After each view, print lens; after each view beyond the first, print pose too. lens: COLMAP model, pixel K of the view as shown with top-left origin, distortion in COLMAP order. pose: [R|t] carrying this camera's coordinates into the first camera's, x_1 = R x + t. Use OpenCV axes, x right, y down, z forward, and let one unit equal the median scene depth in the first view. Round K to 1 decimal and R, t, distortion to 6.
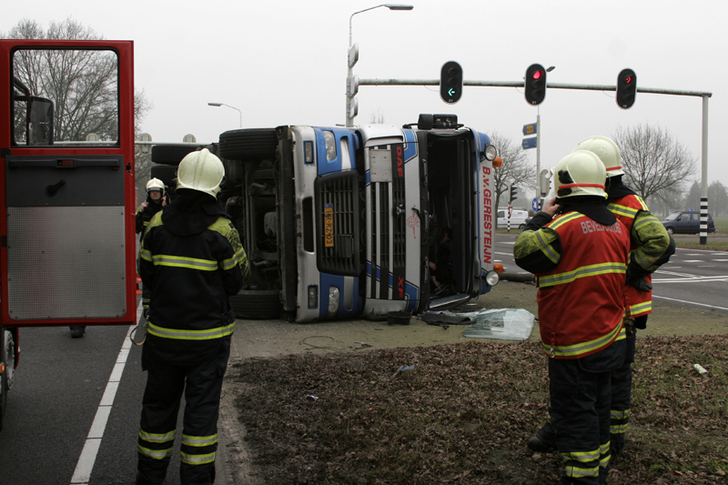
lens RADIAL K [[936.1, 0, 364.0], [0, 936.1, 242.5], [0, 0, 1]] dist [-0.122045, 0.058261]
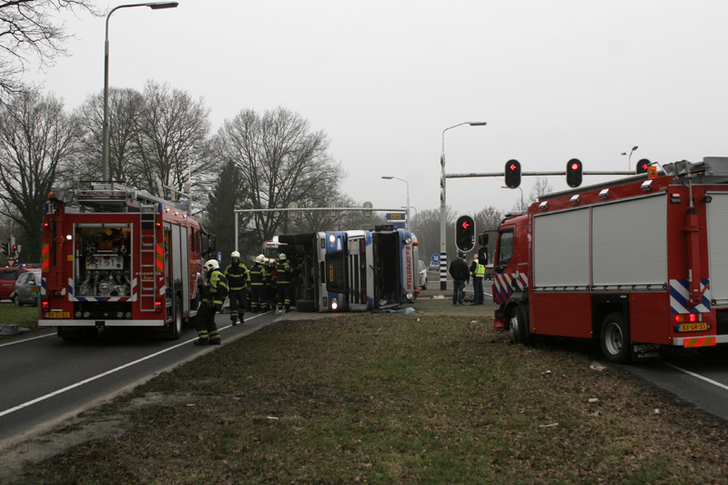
lens RADIAL K [[936.1, 0, 364.0], [0, 936.1, 242.5], [0, 0, 1]] dist [-0.122045, 0.058261]
pose [[0.971751, -0.011478, -0.235729, 0.605412], [-0.000679, 0.998676, -0.051429, 0.027932], [0.236007, 0.050136, 0.970457, -1.326159]]
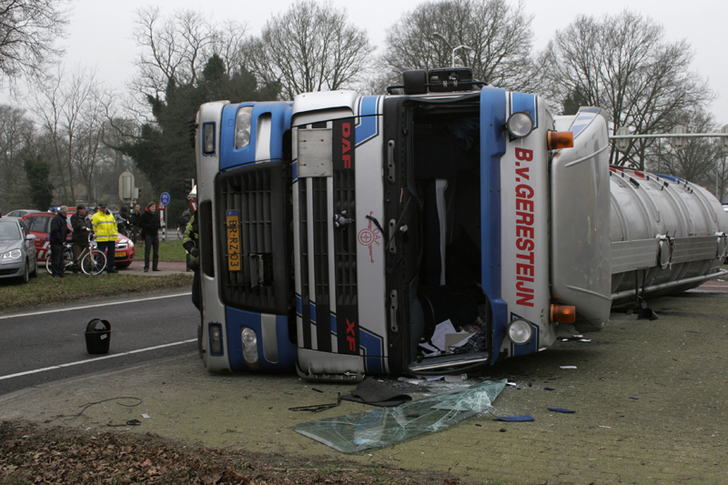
lens RADIAL K [[936.1, 0, 364.0], [0, 936.1, 242.5], [0, 0, 1]] dist [-0.122045, 0.058261]
pose [[0.789814, 0.024089, -0.612873, 0.454482], [-0.021569, 0.999701, 0.011498, -0.025896], [0.612967, 0.004138, 0.790098, 0.486666]]
